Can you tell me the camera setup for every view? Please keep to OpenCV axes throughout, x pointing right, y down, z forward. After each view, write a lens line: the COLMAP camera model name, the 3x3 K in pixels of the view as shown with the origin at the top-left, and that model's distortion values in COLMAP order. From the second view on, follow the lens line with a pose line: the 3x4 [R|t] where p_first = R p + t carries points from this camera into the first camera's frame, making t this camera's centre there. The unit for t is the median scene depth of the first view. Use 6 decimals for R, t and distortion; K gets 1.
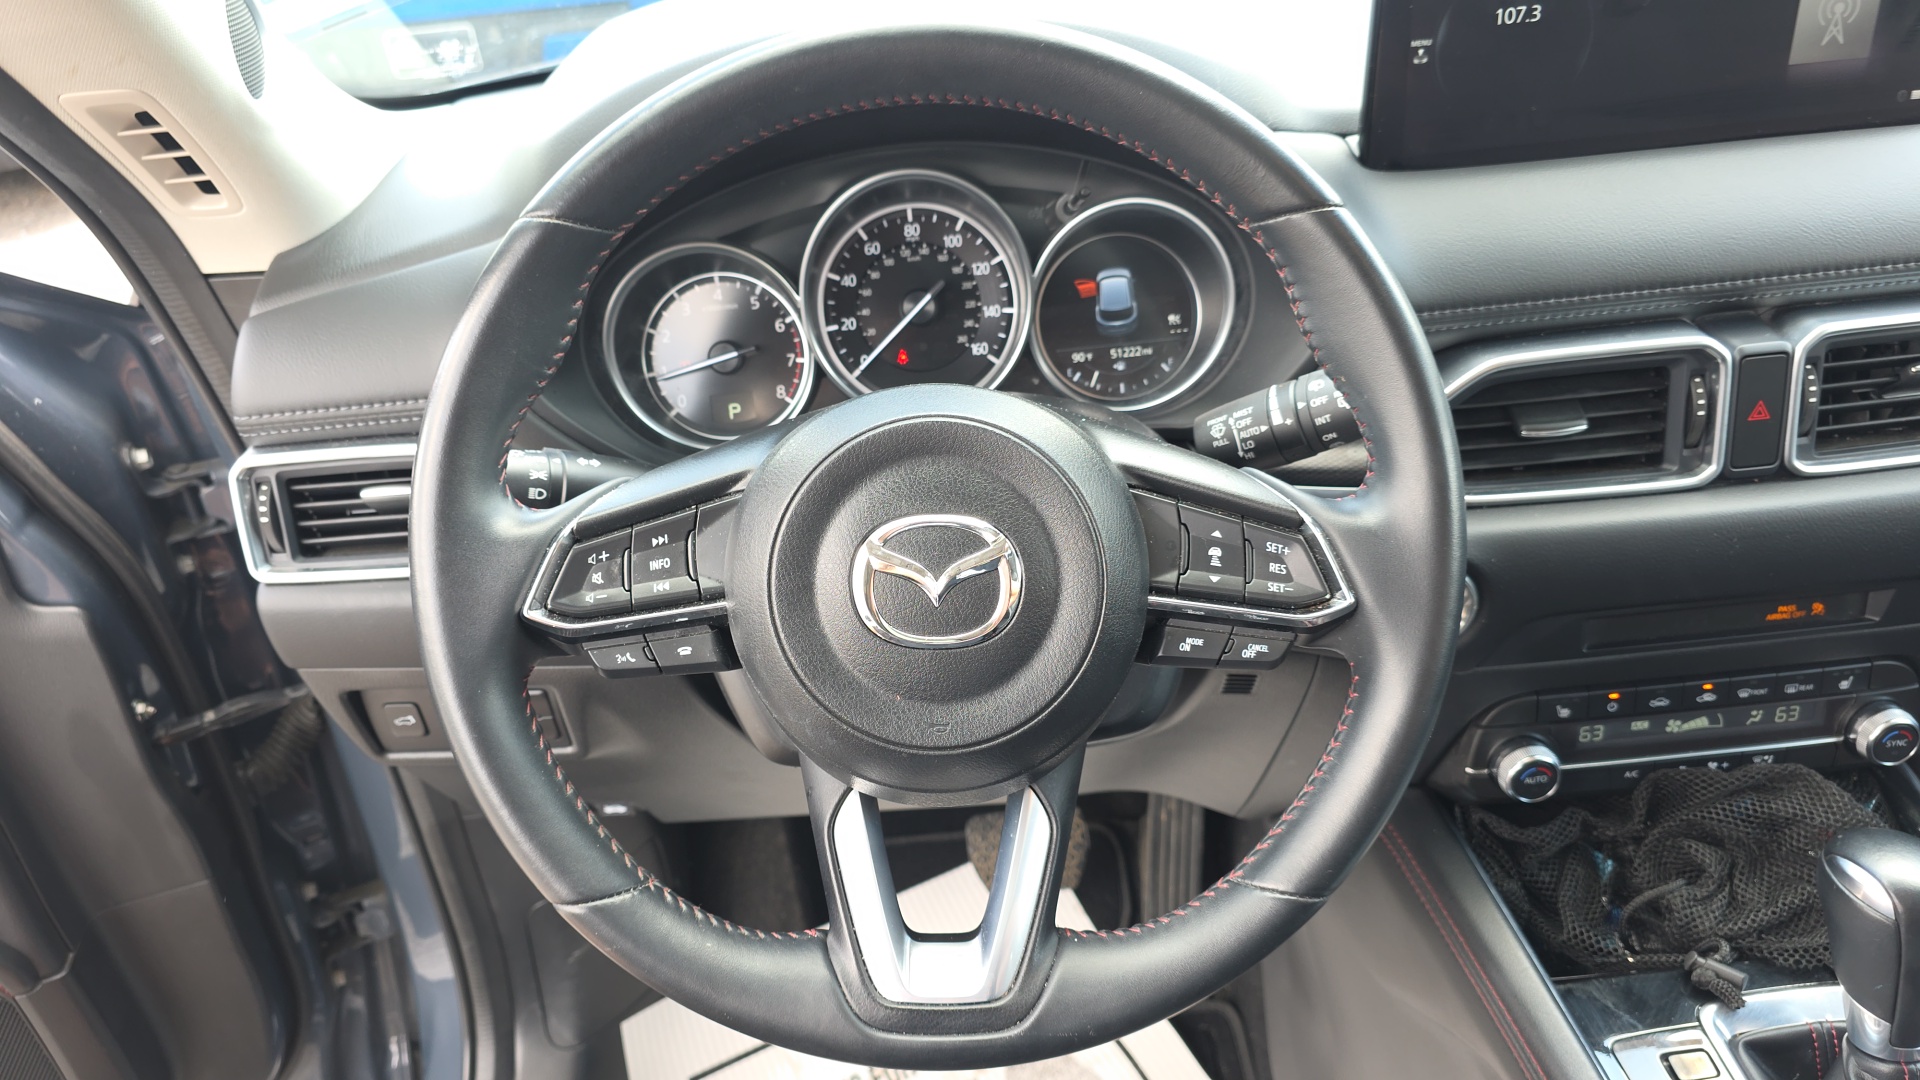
lens RADIAL K [[1299.1, 0, 950.2], [0, 1299.1, 540.5], [0, 0, 1]] dist [0.046567, -0.049625]
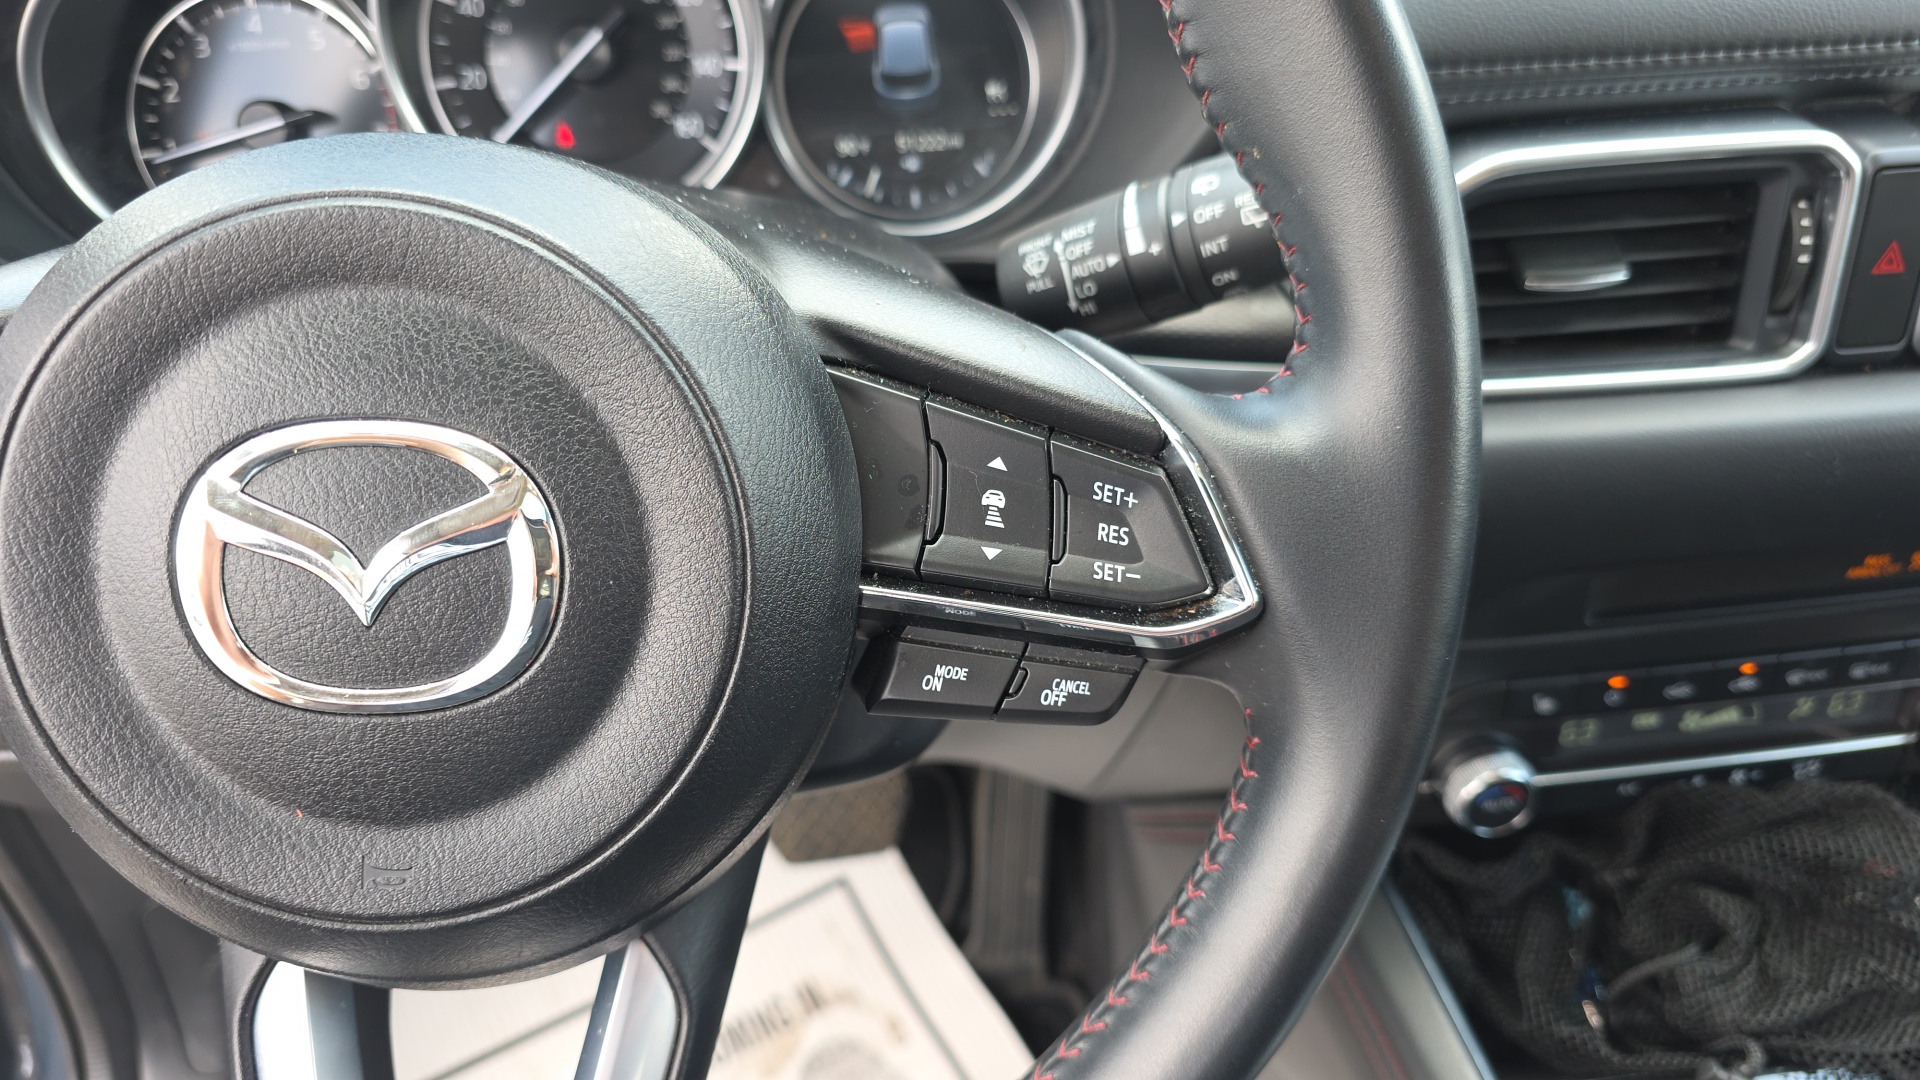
lens RADIAL K [[1351.3, 0, 942.6], [0, 1351.3, 544.1], [0, 0, 1]] dist [0.000819, -0.019673]
pose [[0.996693, 0.010013, 0.080640, 0.105716], [-0.018717, 0.993984, 0.107917, -0.022140], [-0.079074, -0.109070, 0.990884, 0.359154]]
